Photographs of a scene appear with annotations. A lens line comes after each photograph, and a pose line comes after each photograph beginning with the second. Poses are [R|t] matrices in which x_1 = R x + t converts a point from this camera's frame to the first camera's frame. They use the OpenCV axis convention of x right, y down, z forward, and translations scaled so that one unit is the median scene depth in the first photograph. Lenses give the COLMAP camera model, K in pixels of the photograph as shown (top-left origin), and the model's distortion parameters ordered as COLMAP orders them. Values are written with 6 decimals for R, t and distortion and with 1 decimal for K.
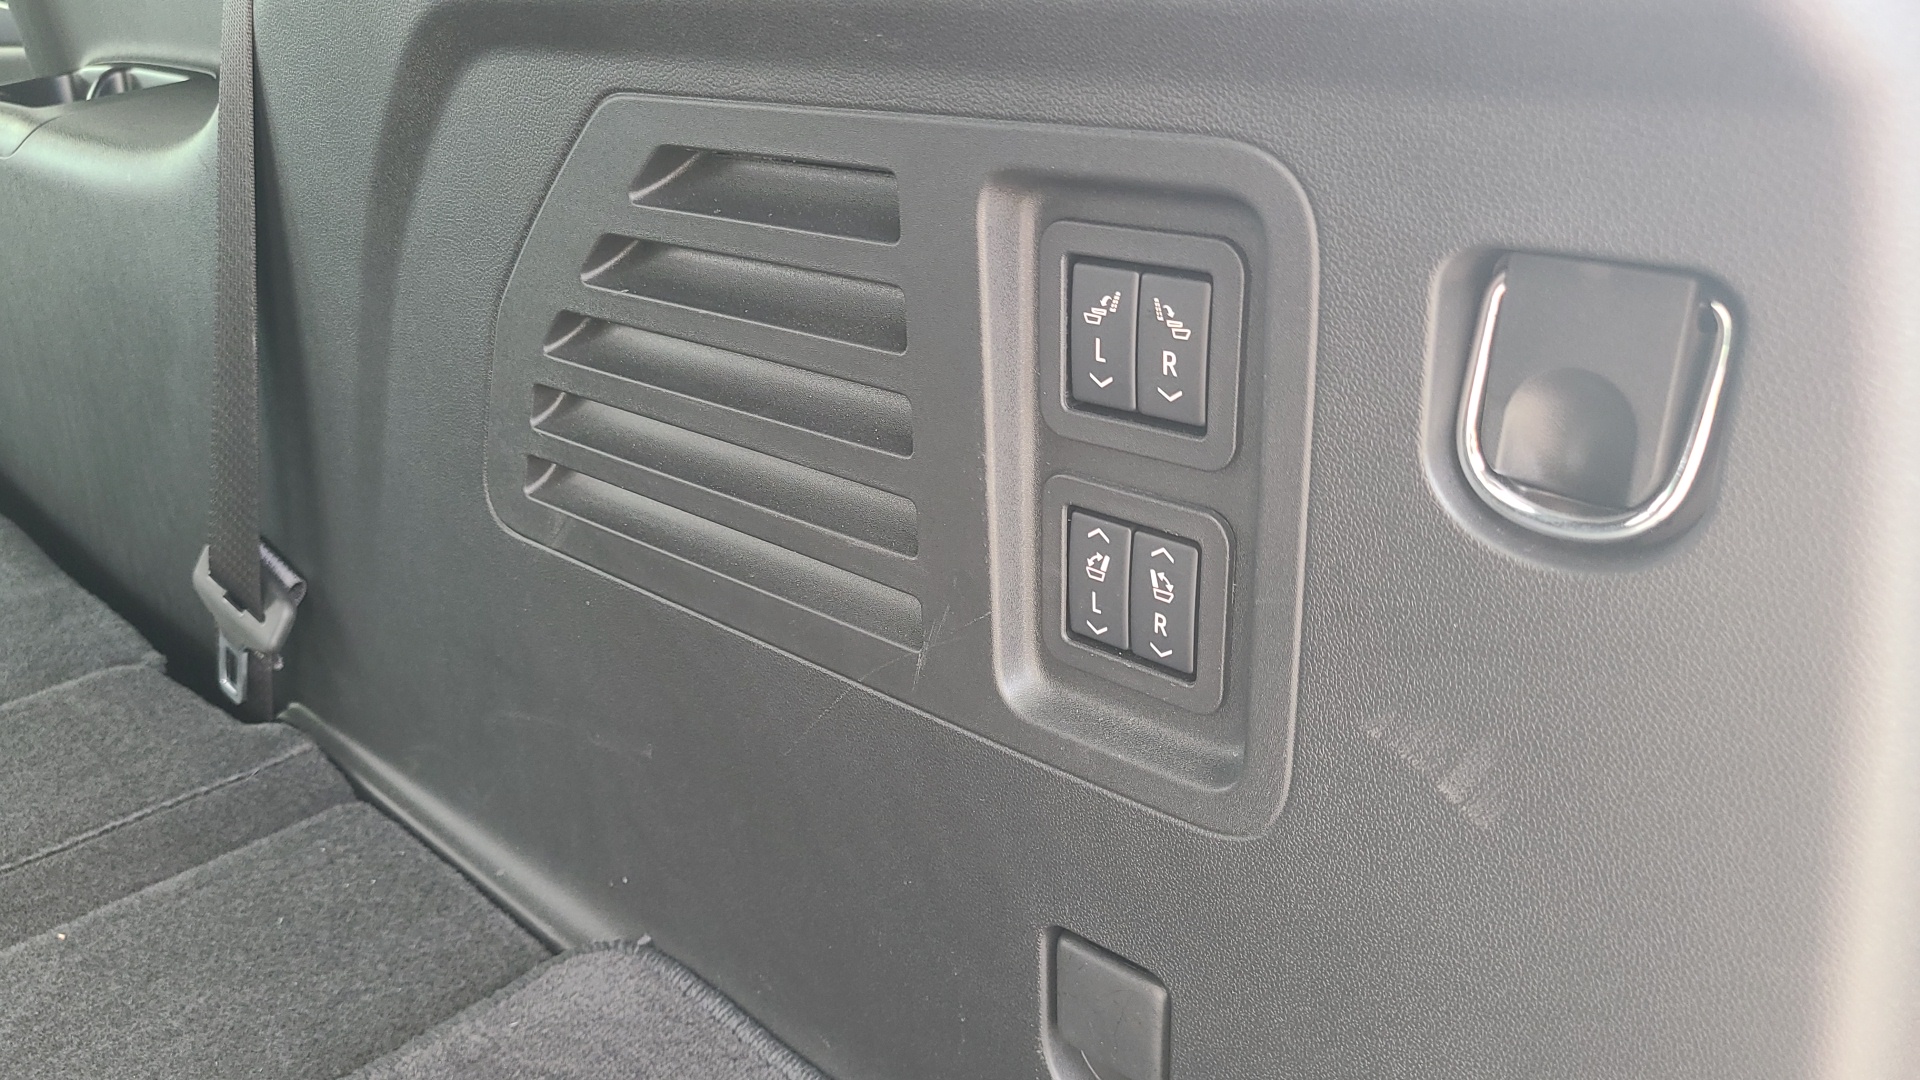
lens RADIAL K [[1462.1, 0, 951.4], [0, 1462.1, 547.9], [0, 0, 1]] dist [0.059527, -0.039897]
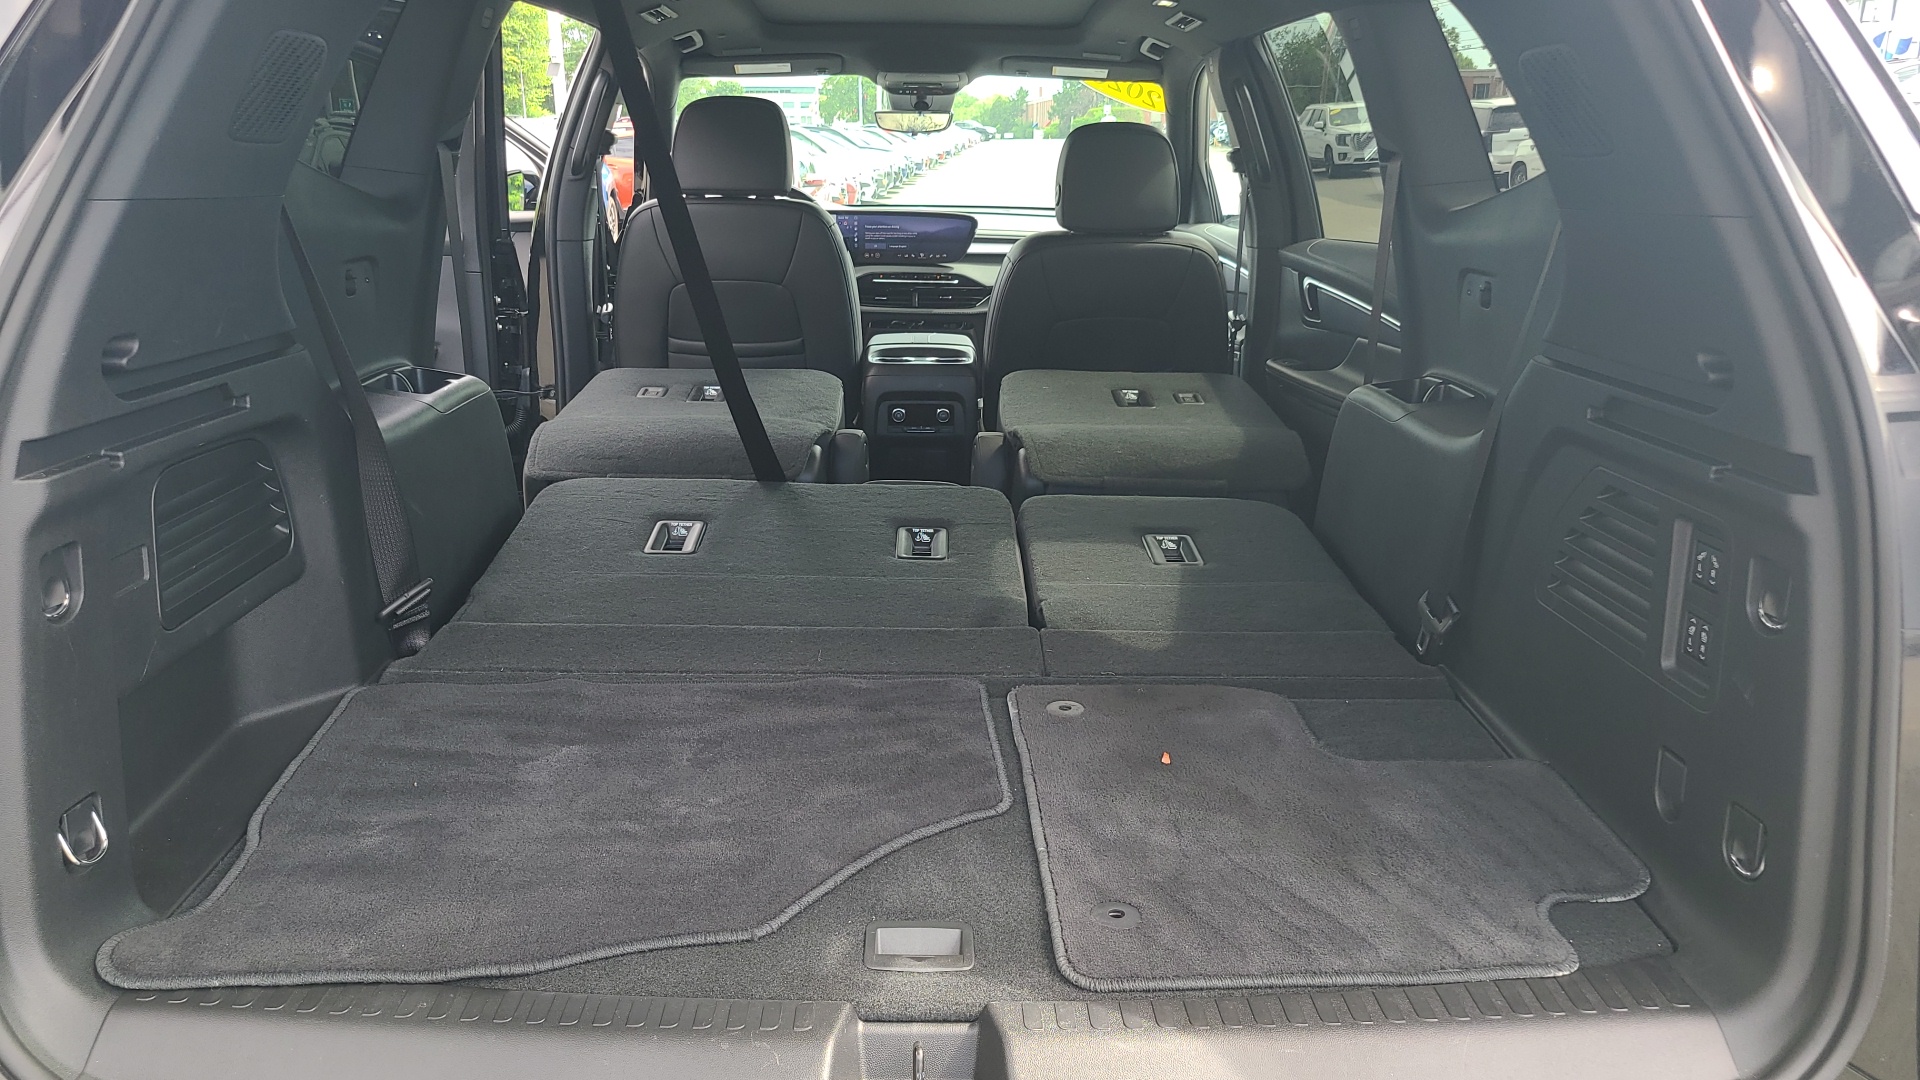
lens RADIAL K [[1462.1, 0, 950.5], [0, 1462.1, 539.1], [0, 0, 1]] dist [0.059527, -0.039897]
pose [[0.705705, 0.204668, -0.678301, 0.956923], [-0.287618, 0.957690, -0.010267, 0.278214], [0.647500, 0.202337, 0.734713, -2.193475]]
